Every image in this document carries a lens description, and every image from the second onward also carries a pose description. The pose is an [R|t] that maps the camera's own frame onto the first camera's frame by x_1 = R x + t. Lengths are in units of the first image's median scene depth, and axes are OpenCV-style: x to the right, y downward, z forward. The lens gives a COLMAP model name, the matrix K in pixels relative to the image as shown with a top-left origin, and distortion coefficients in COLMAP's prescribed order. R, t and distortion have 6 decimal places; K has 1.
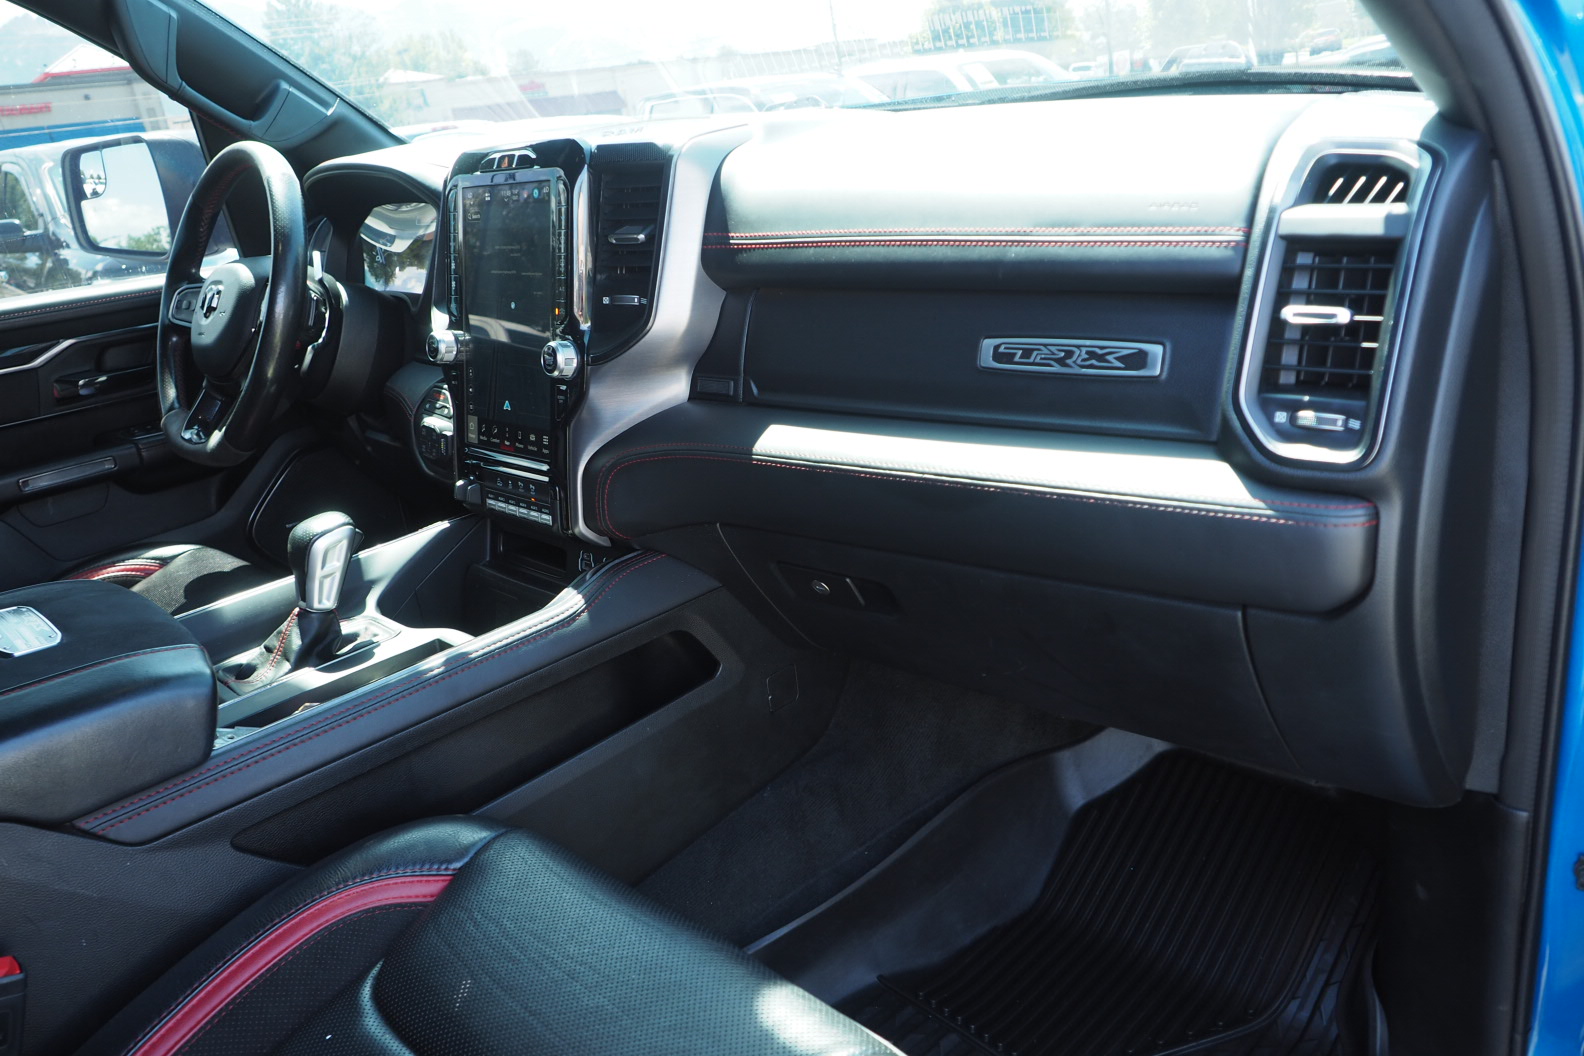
lens RADIAL K [[1170.2, 0, 792.0], [0, 1170.2, 528.0], [0, 0, 1]] dist [-0.012643, 0.003127]
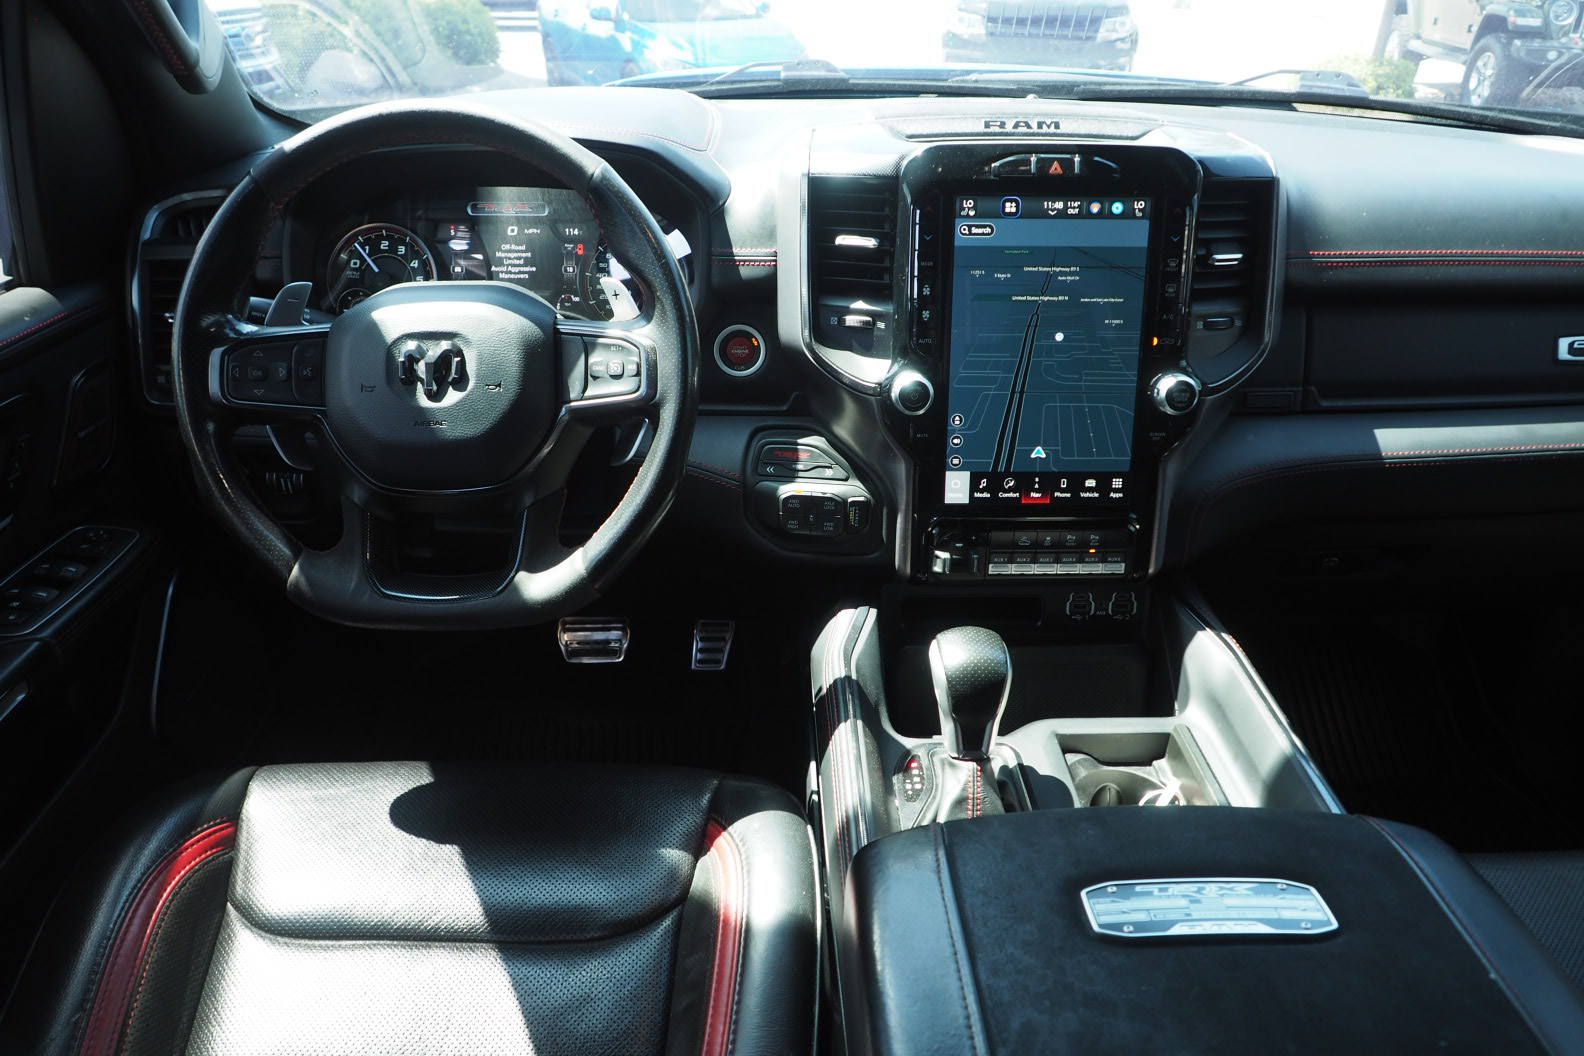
lens RADIAL K [[1134.0, 0, 792.0], [0, 1134.0, 528.0], [0, 0, 1]] dist [-0.018530, -0.003189]
pose [[0.679944, -0.224855, 0.697937, -1.092353], [0.160306, 0.974381, 0.157744, -0.239942], [-0.715526, 0.004626, 0.698570, 0.621265]]
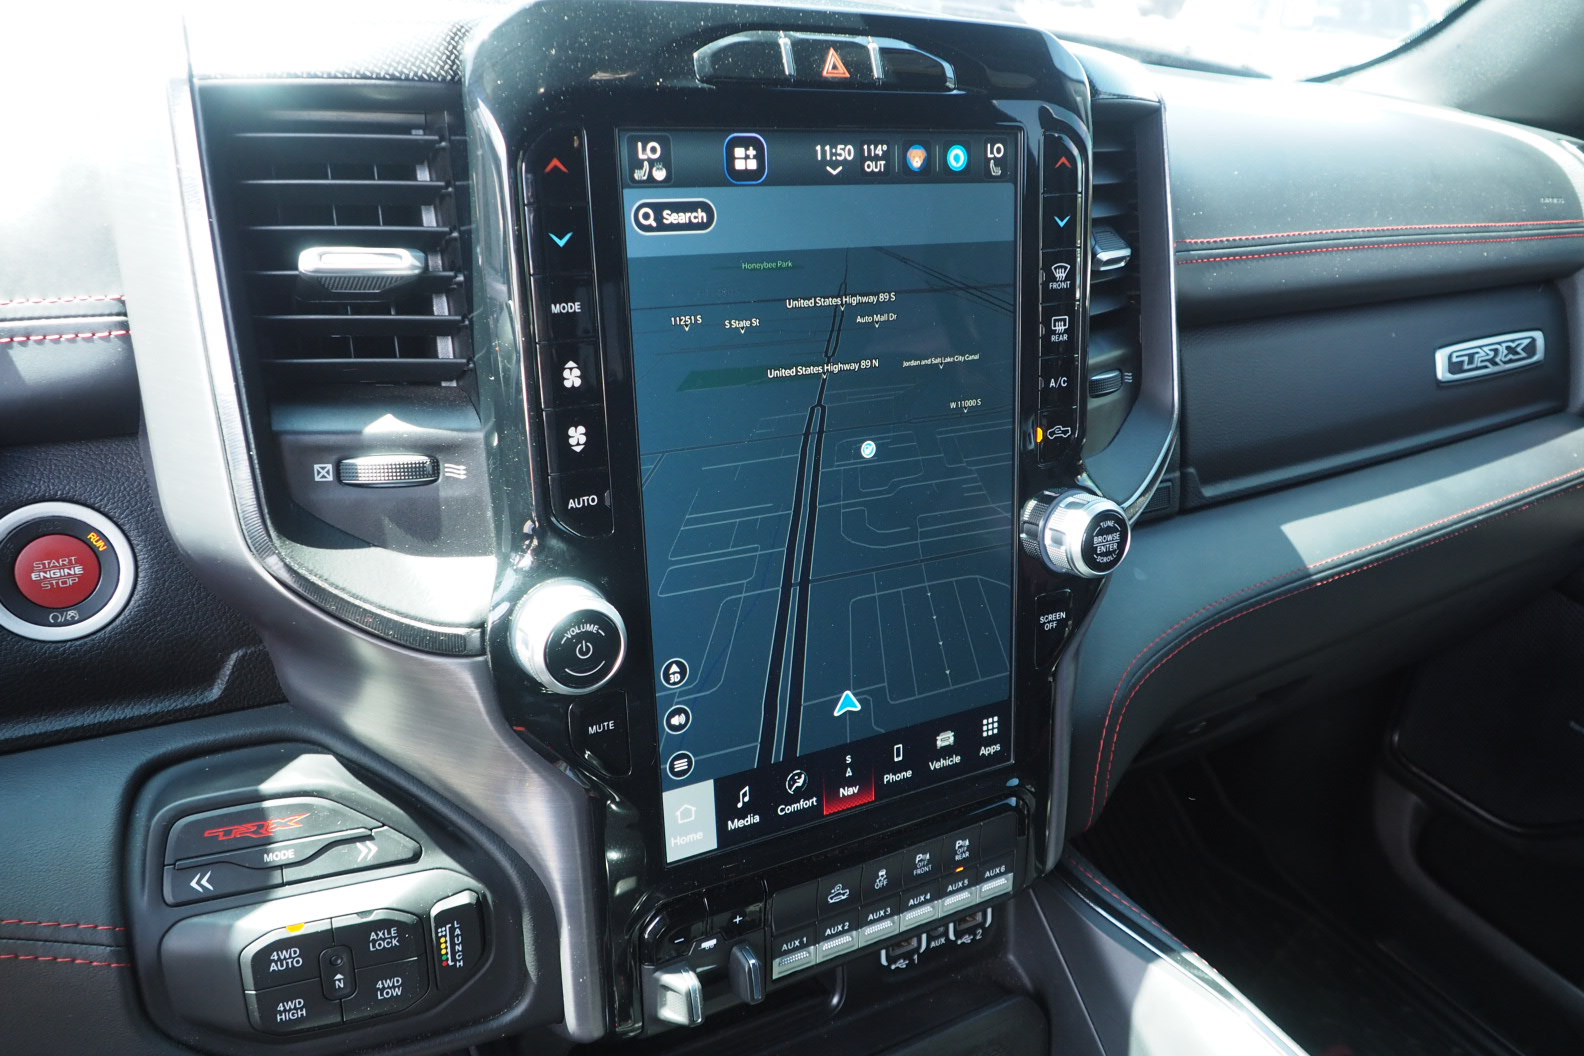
lens RADIAL K [[1197.9, 0, 792.0], [0, 1197.9, 528.0], [0, 0, 1]] dist [-0.033062, -0.000487]
pose [[0.252224, -0.283212, 0.925297, -0.682117], [0.224098, 0.947313, 0.228864, -0.289966], [-0.941362, 0.149632, 0.302402, 1.008152]]
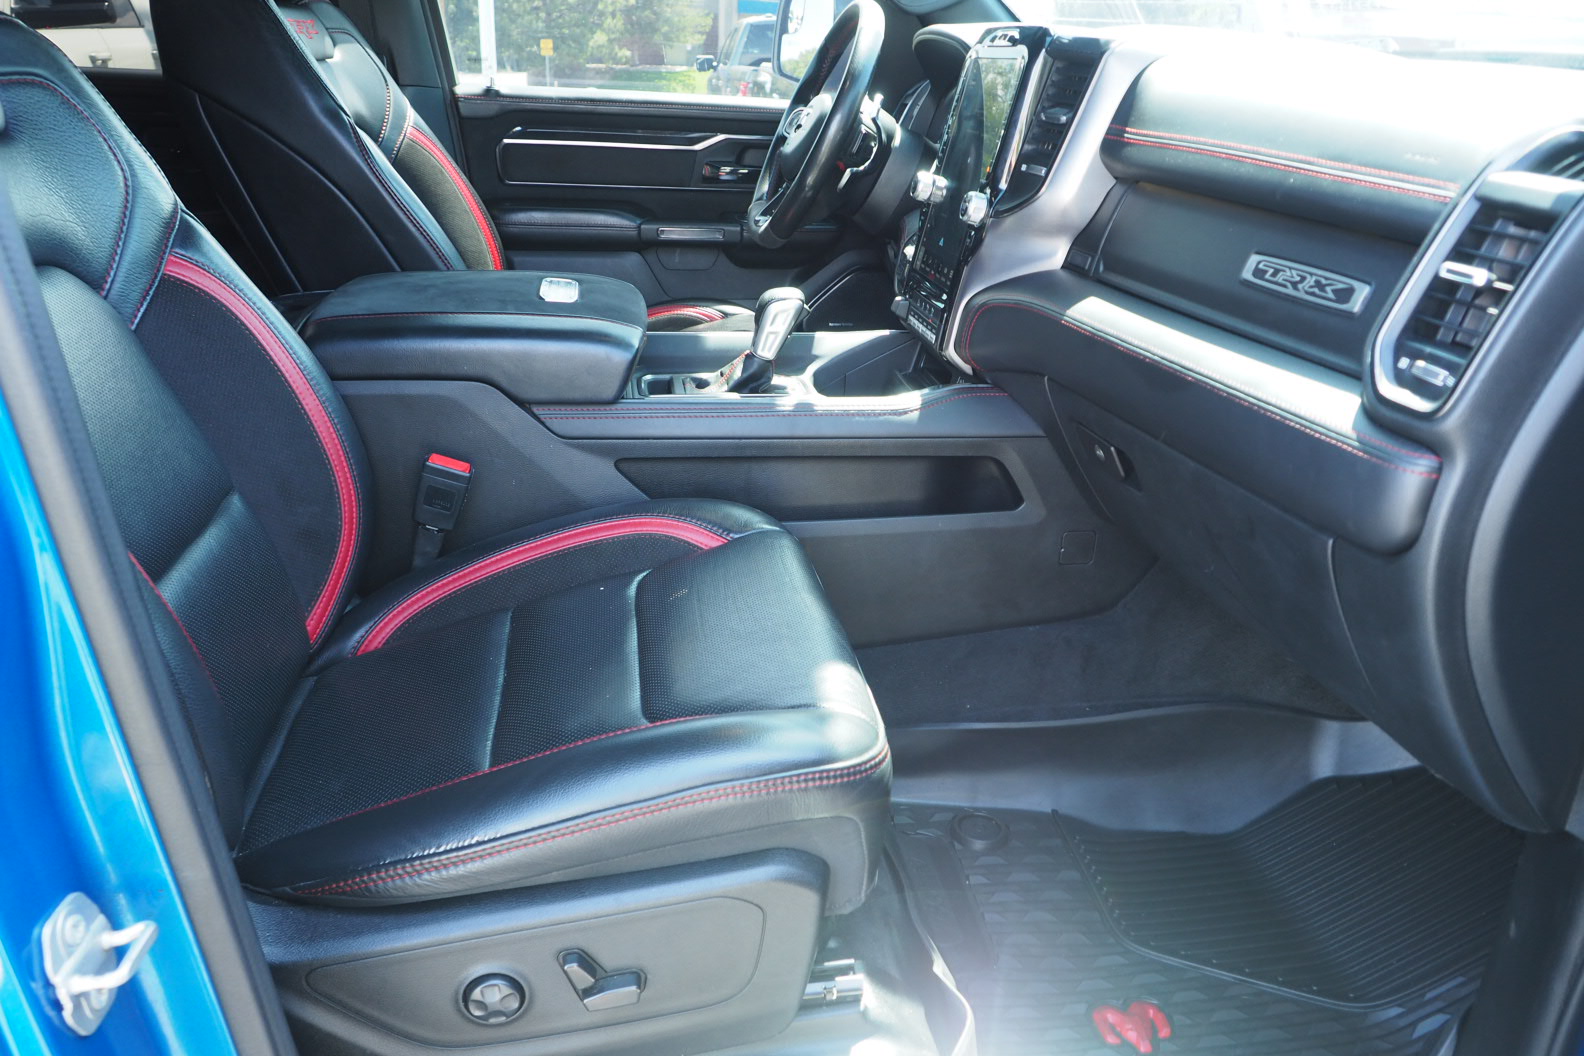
lens RADIAL K [[1170.2, 0, 792.0], [0, 1170.2, 528.0], [0, 0, 1]] dist [-0.012643, 0.003127]
pose [[0.801652, 0.353948, -0.481741, 0.363167], [-0.320731, 0.934724, 0.153046, 0.041408], [0.504466, 0.031819, 0.862845, -0.128211]]
